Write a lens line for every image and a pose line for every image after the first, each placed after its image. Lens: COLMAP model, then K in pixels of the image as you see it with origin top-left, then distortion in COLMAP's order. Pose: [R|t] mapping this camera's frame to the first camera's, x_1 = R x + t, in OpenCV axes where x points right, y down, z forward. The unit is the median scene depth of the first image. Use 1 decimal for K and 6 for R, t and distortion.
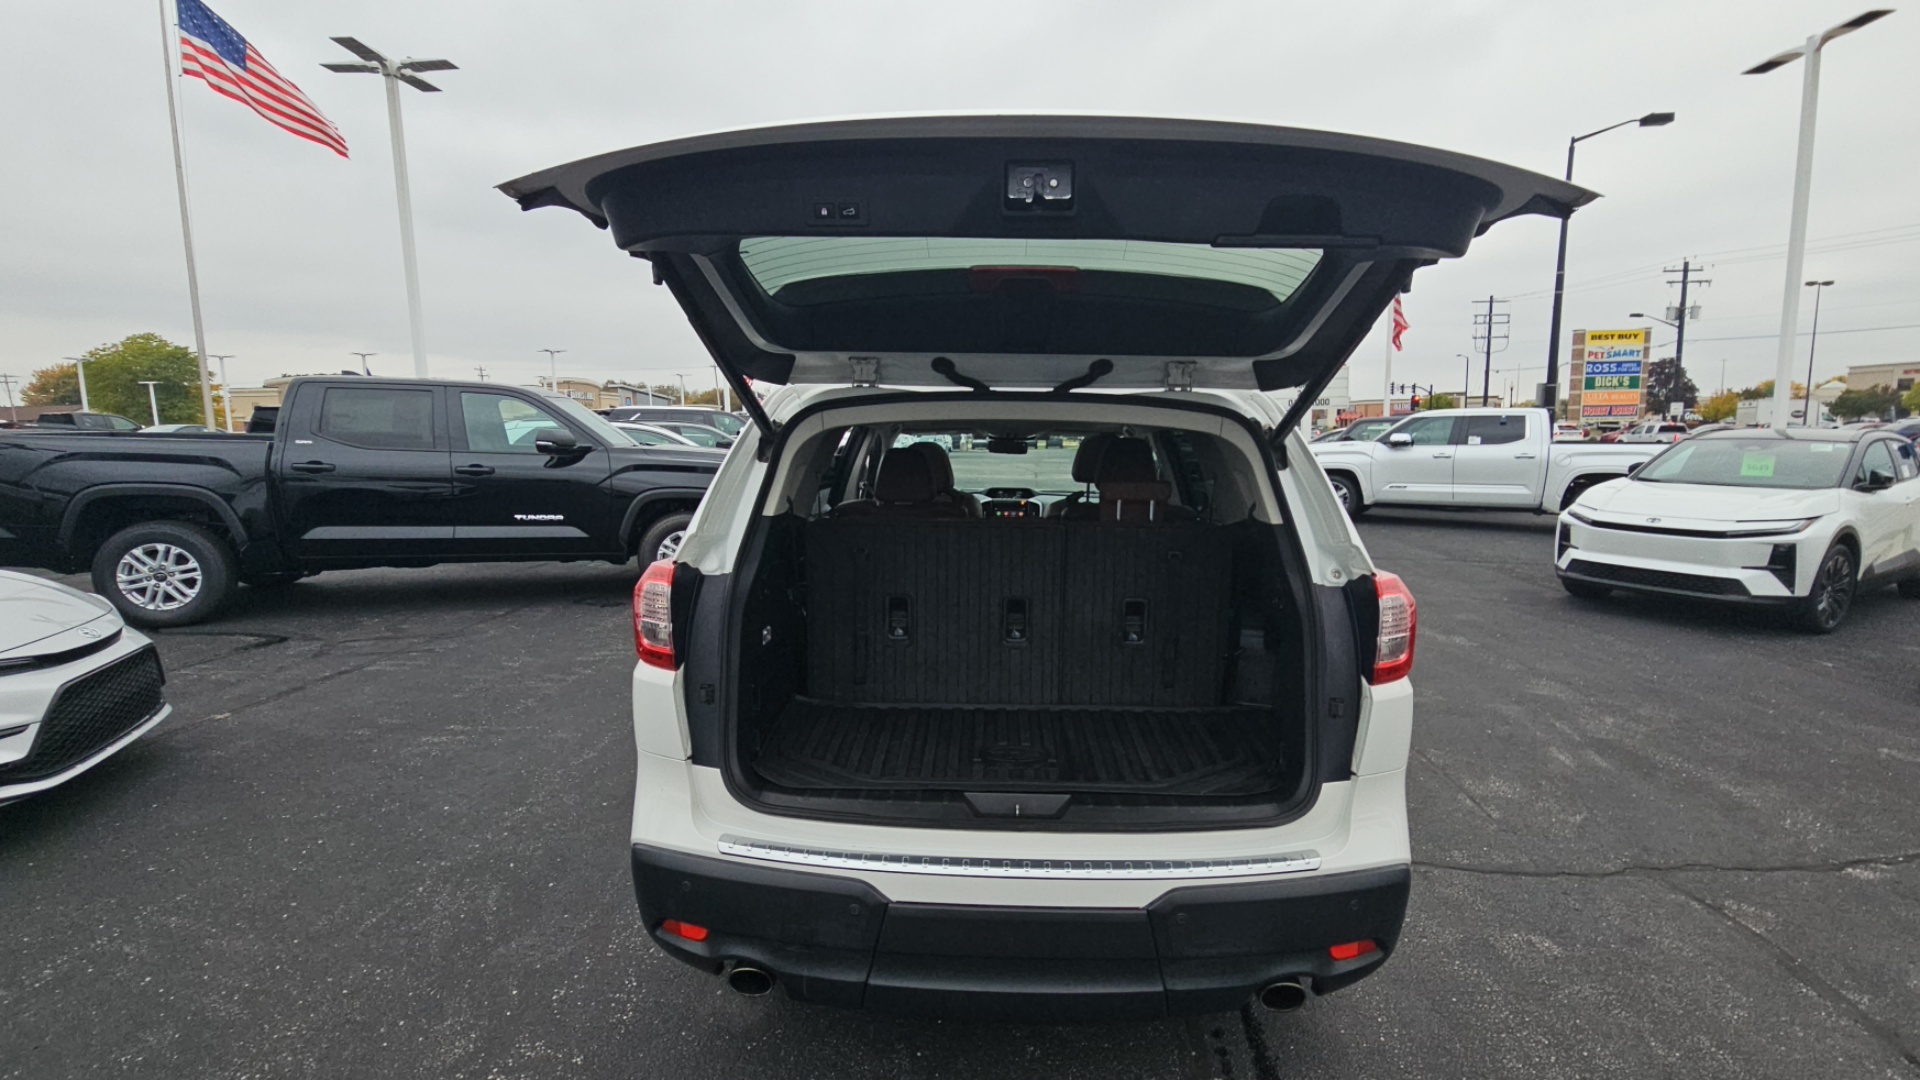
lens RADIAL K [[856.5, 0, 979.5], [0, 856.5, 541.2], [0, 0, 1]] dist [0.012696, -0.008425]
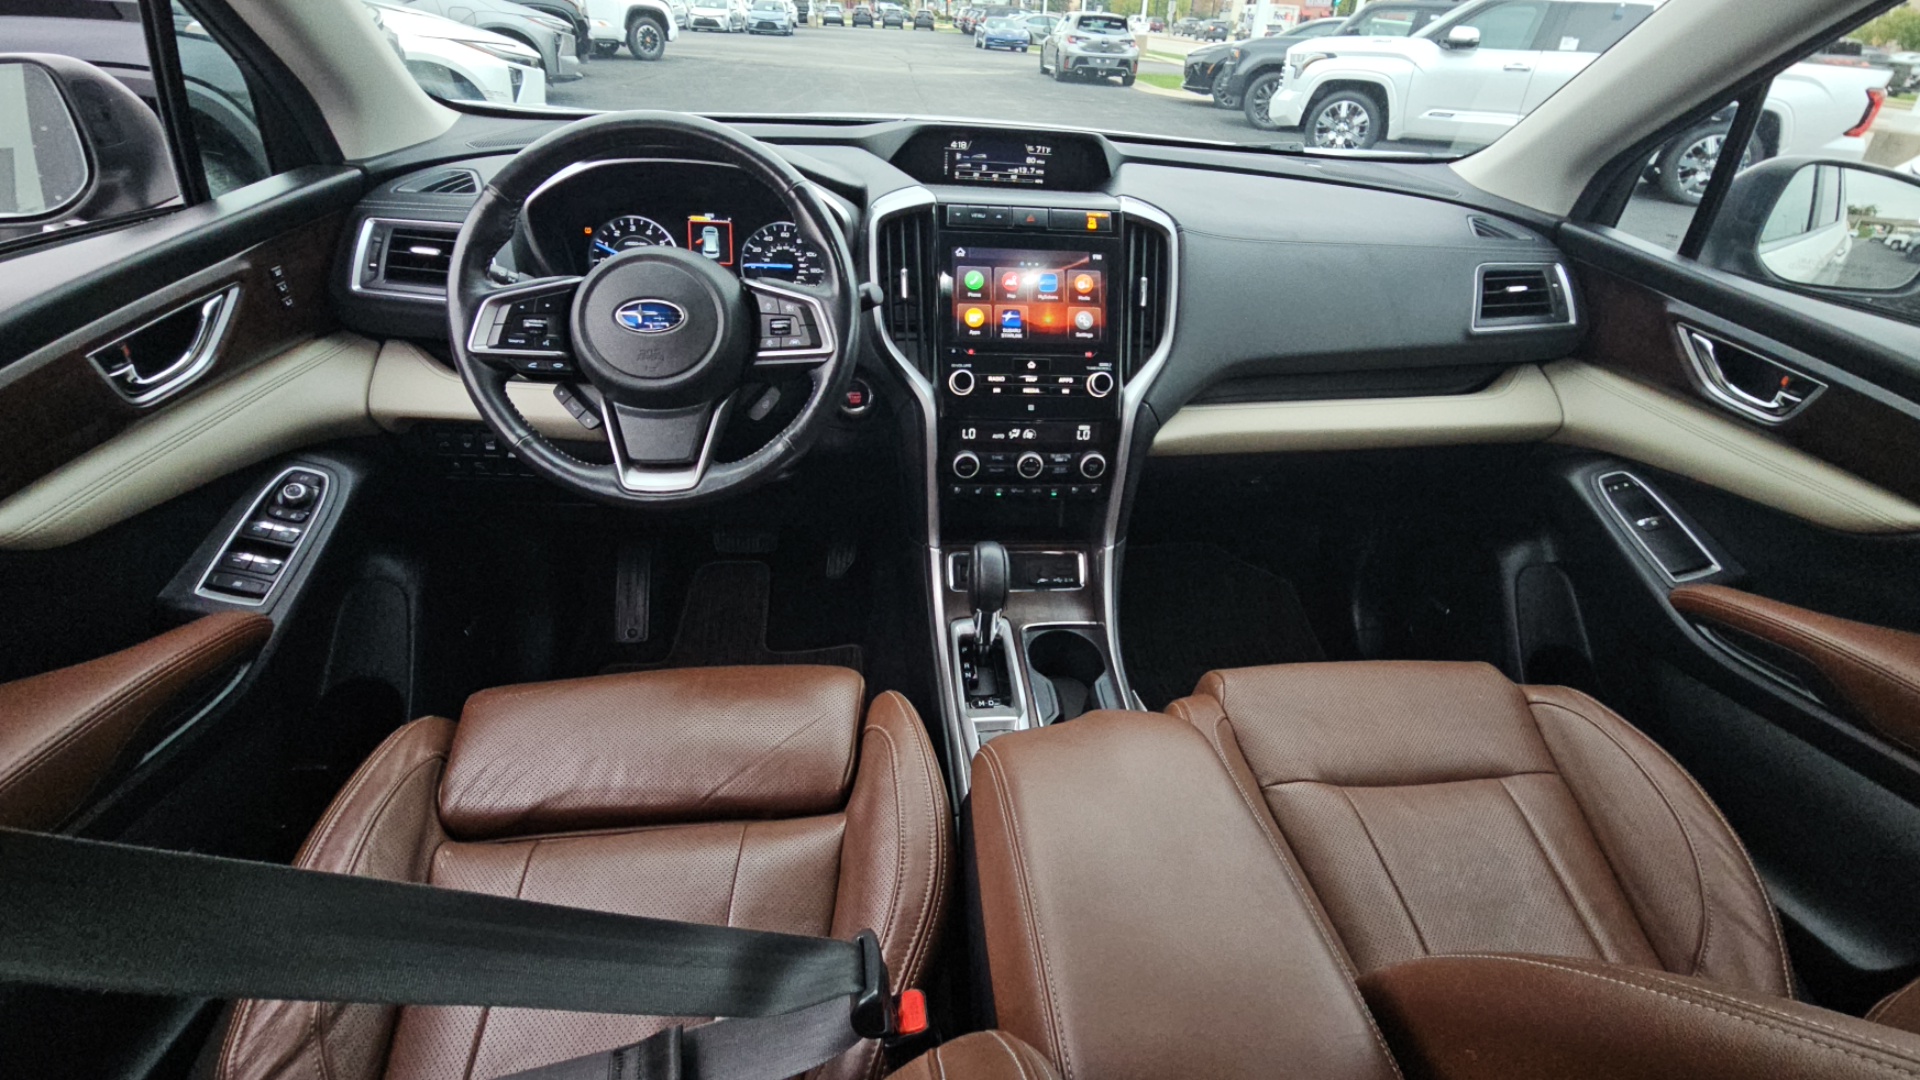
lens RADIAL K [[857.8, 0, 984.4], [0, 857.8, 543.4], [0, 0, 1]] dist [0.000247, -0.000731]
pose [[0.987224, -0.033886, 0.155694, -0.006132], [-0.033945, 0.909967, 0.413289, -0.042243], [-0.155681, -0.413293, 0.897191, 0.568948]]
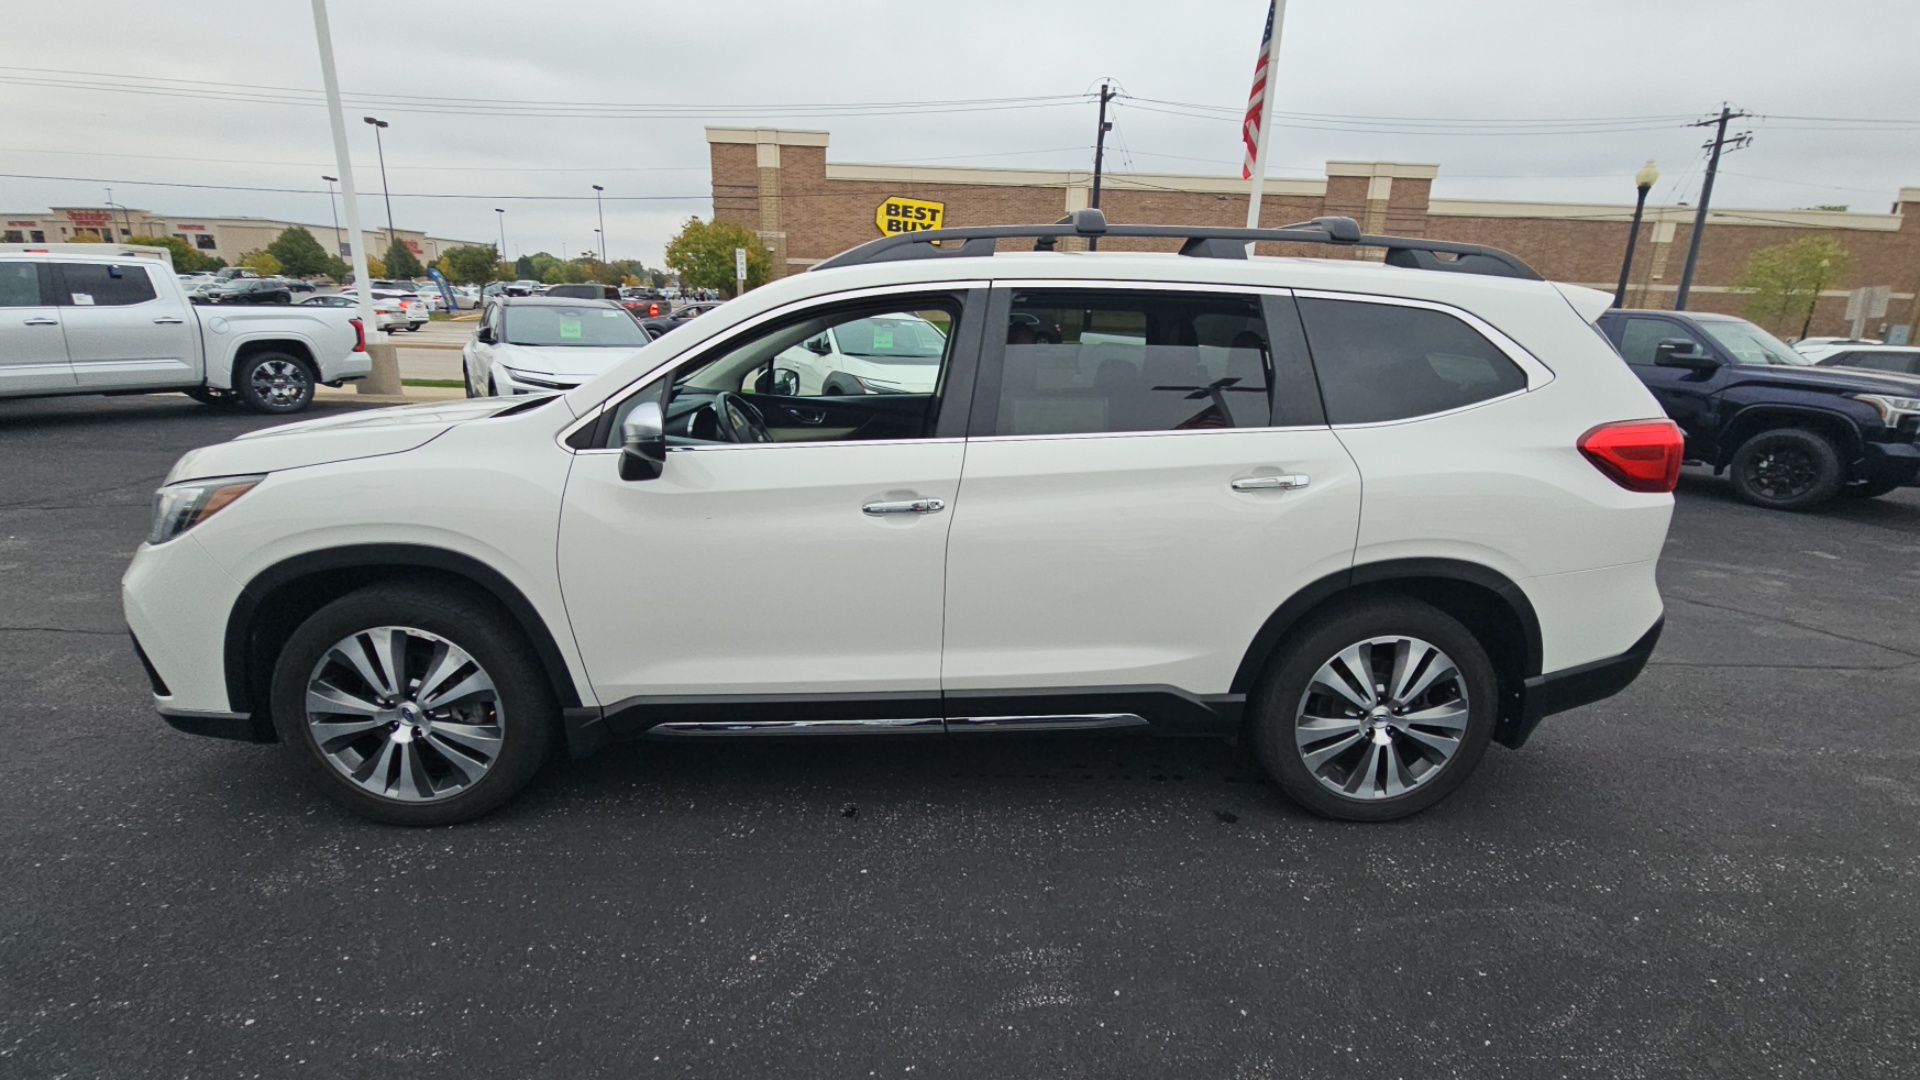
lens RADIAL K [[856.5, 0, 979.5], [0, 856.5, 541.2], [0, 0, 1]] dist [0.012696, -0.008425]
pose [[-0.082653, -0.257247, 0.962805, -0.462677], [0.099137, 0.959196, 0.264793, -0.075483], [-0.991635, 0.117336, -0.053778, 0.612693]]
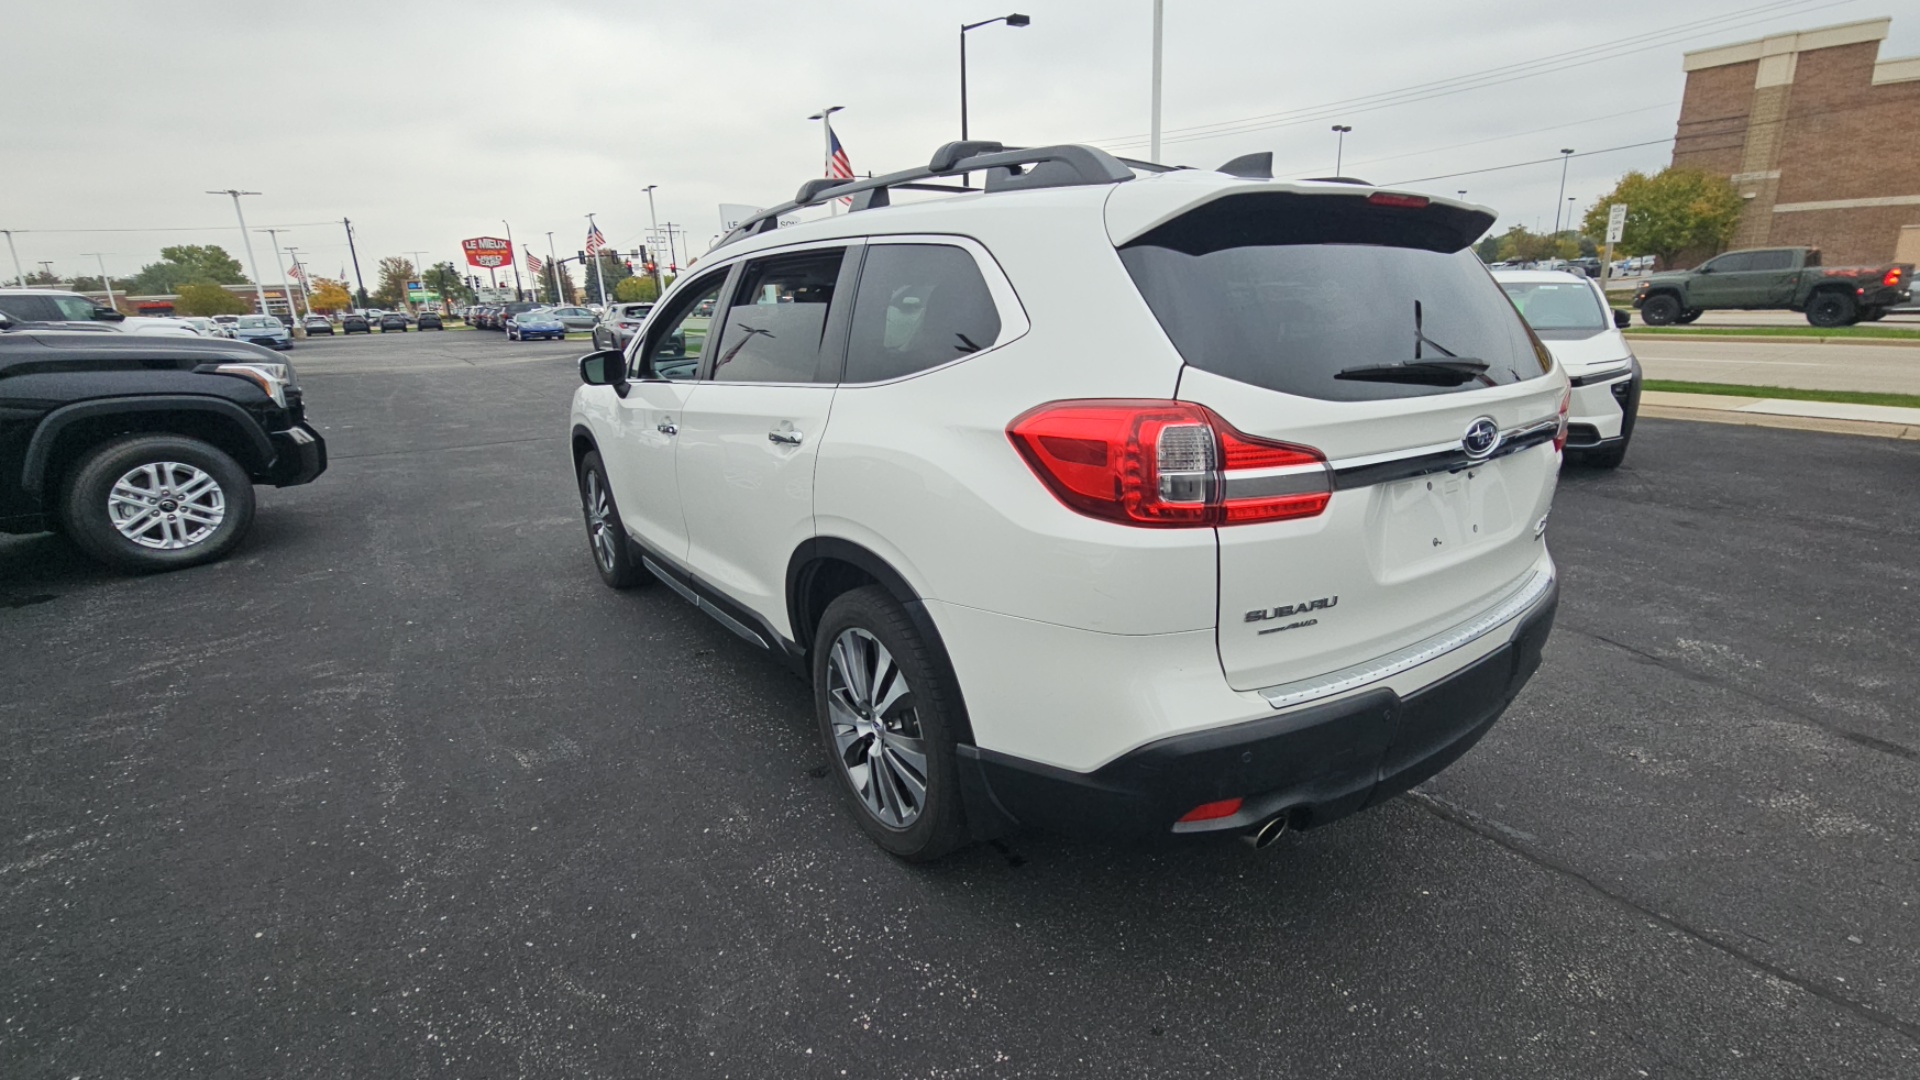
lens RADIAL K [[852.4, 0, 977.8], [0, 852.4, 548.5], [0, 0, 1]] dist [0.019039, -0.011974]
pose [[0.788092, -0.193032, 0.584508, -0.274916], [0.104144, 0.977682, 0.182459, -0.003100], [-0.606684, -0.082921, 0.790607, 0.133576]]
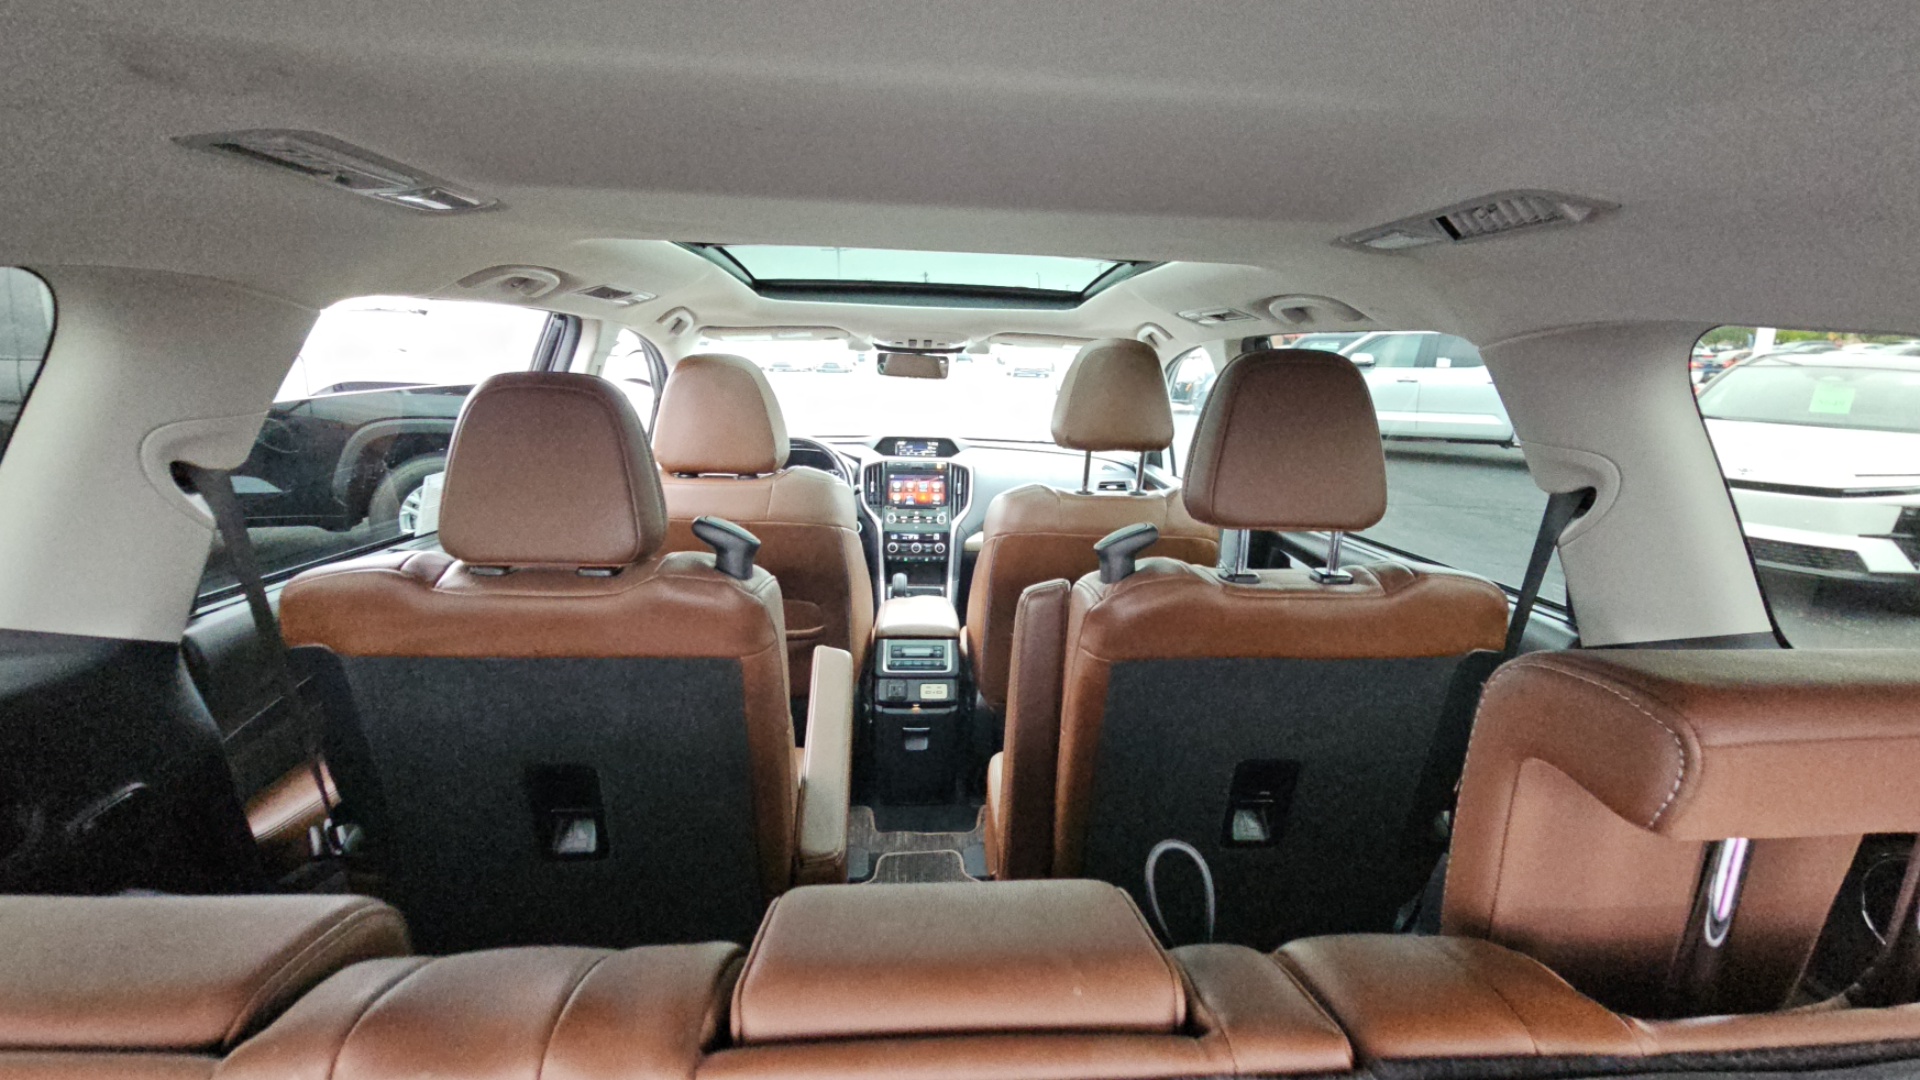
lens RADIAL K [[852.3, 0, 977.6], [0, 852.3, 544.0], [0, 0, 1]] dist [0.018848, -0.014975]
pose [[0.994614, -0.006952, 0.103419, 0.011876], [-0.003493, 0.994933, 0.100477, -0.036204], [-0.103594, -0.100297, 0.989550, 0.309276]]
